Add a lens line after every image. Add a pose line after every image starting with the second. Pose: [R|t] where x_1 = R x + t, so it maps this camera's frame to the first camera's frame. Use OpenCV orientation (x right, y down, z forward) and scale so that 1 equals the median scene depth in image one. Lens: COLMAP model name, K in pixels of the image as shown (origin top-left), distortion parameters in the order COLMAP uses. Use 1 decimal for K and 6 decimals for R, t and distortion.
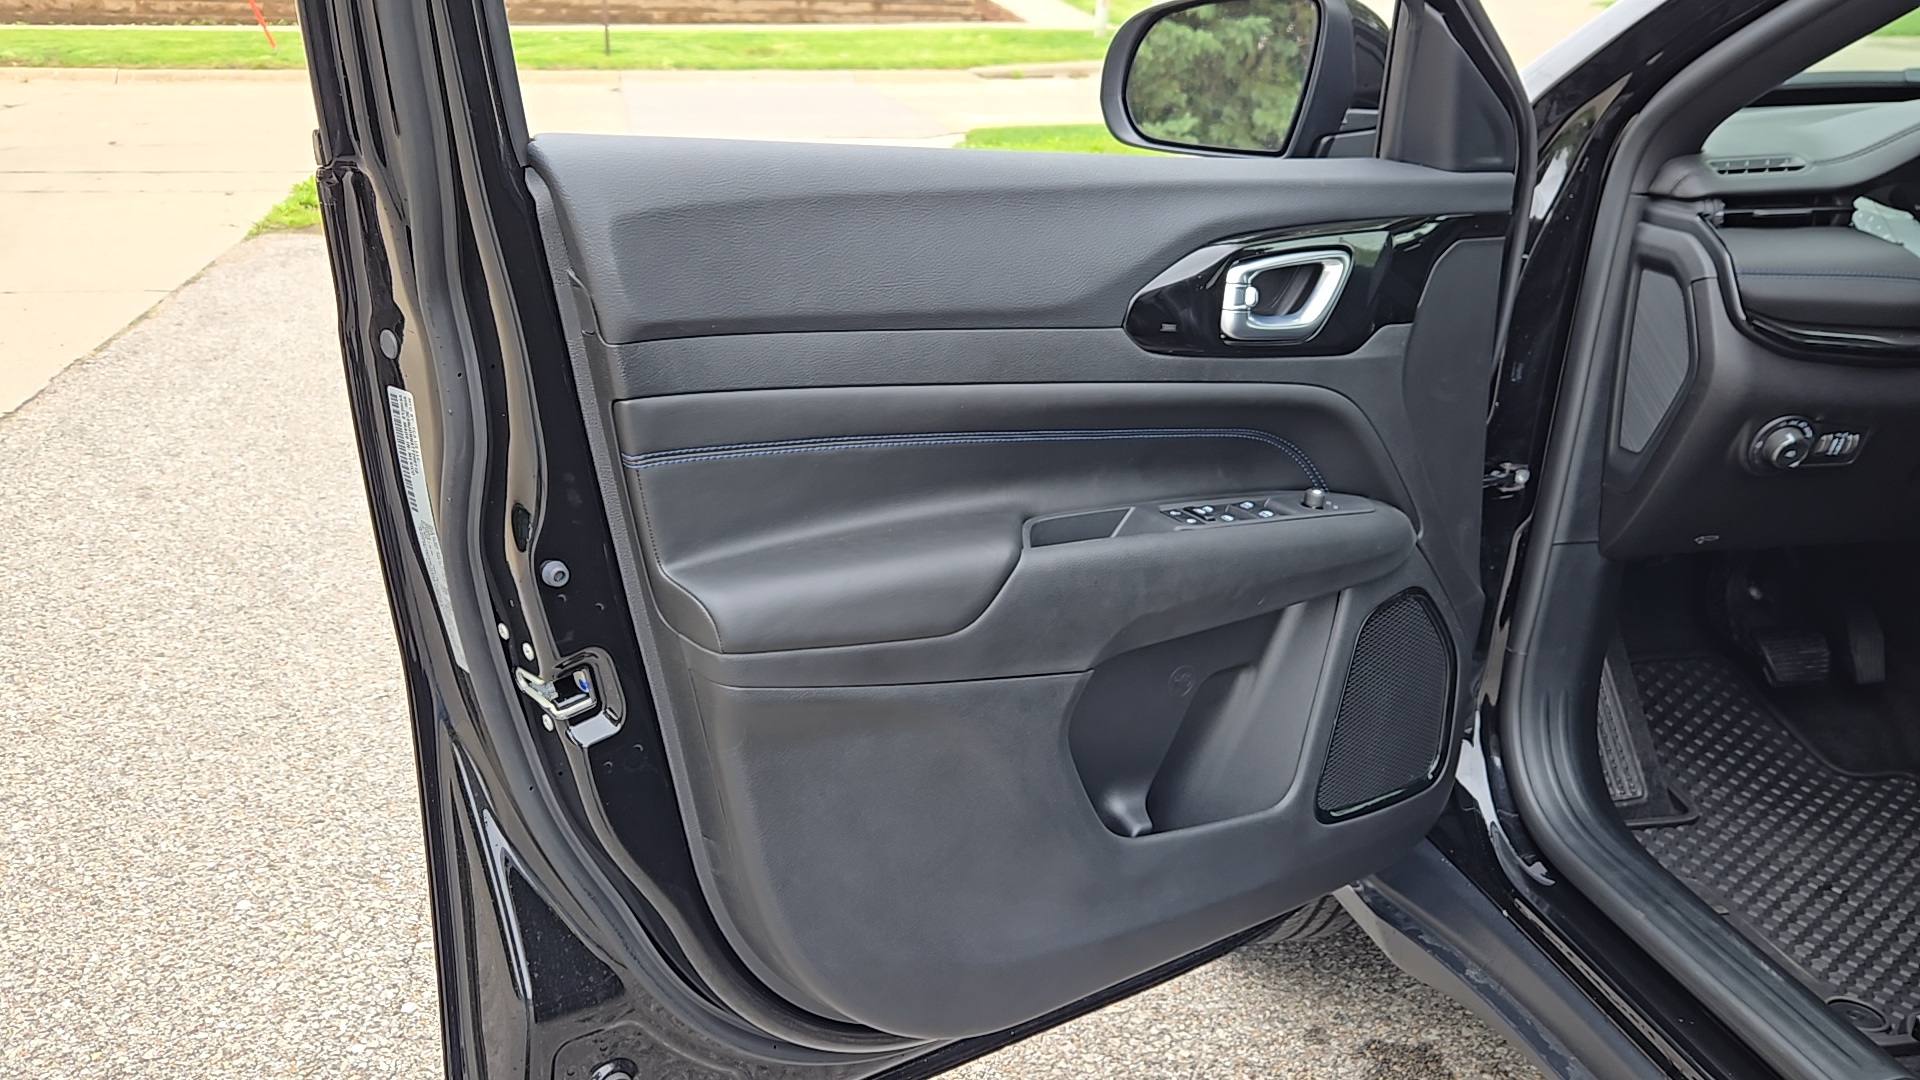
lens RADIAL K [[1588.4, 0, 955.0], [0, 1588.4, 535.6], [0, 0, 1]] dist [0.031759, -0.007297]
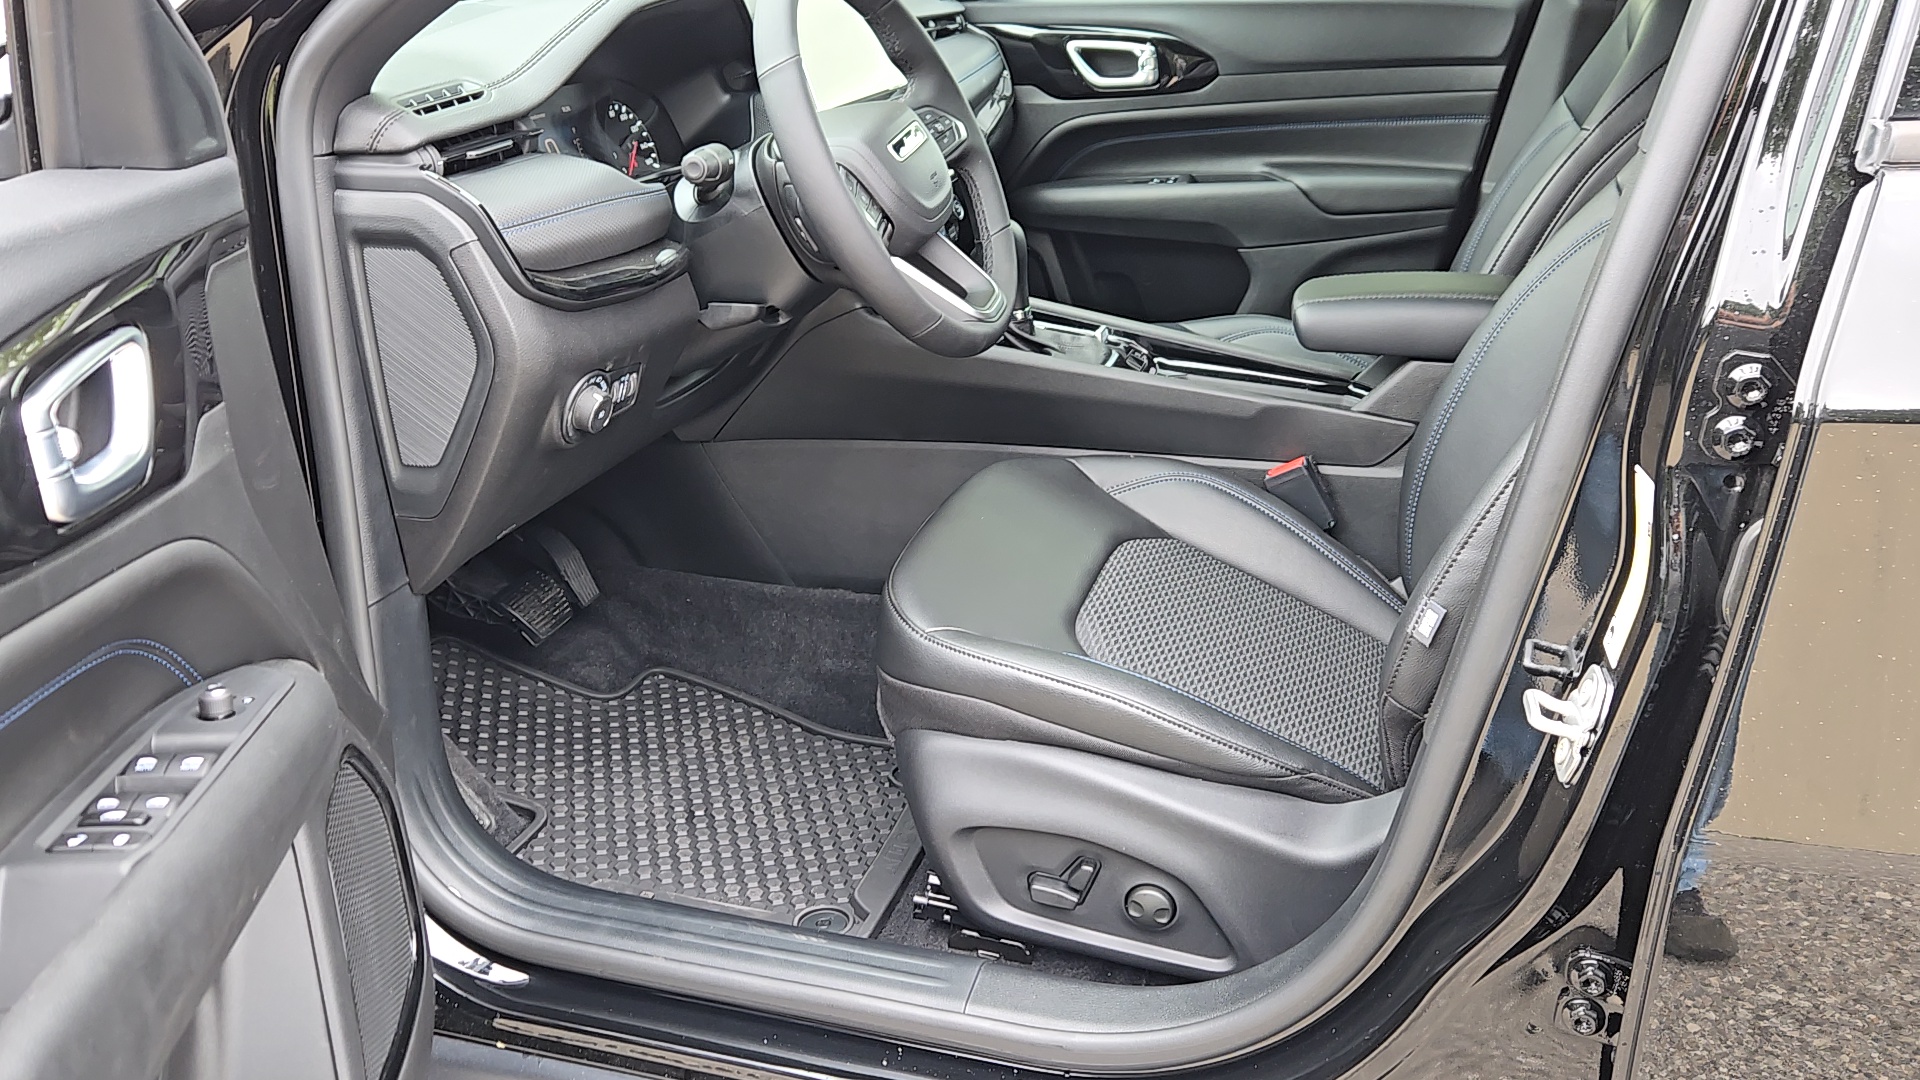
lens RADIAL K [[1604.0, 0, 958.3], [0, 1604.0, 534.0], [0, 0, 1]] dist [0.013901, 0.001250]
pose [[0.498120, -0.357350, 0.790049, -0.107184], [0.315045, 0.923451, 0.219056, -0.126738], [-0.807851, 0.139784, 0.572571, 0.355945]]
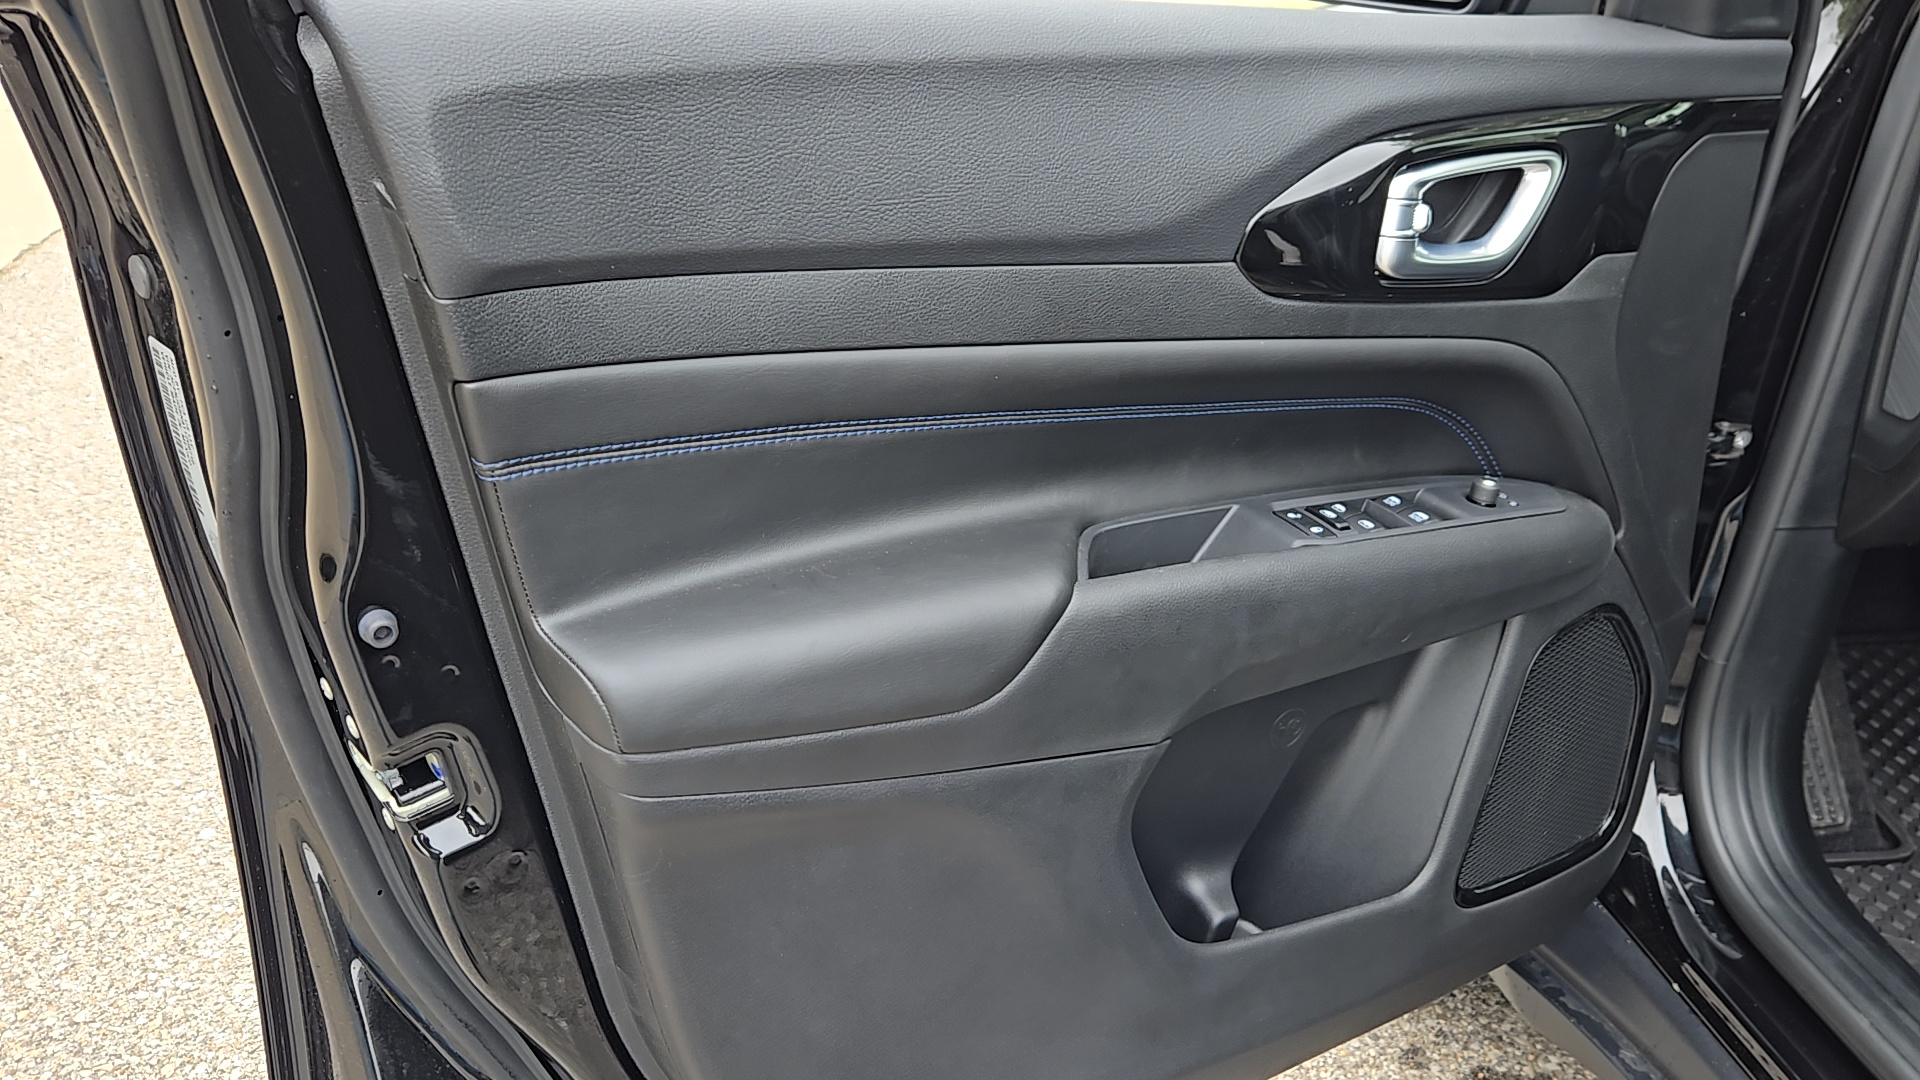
lens RADIAL K [[1604.0, 0, 958.3], [0, 1604.0, 534.0], [0, 0, 1]] dist [0.013901, 0.001250]
pose [[0.998192, 0.037857, -0.046690, 0.018317], [-0.033126, 0.994610, 0.098251, -0.064594], [0.050158, -0.096527, 0.994066, 0.237126]]
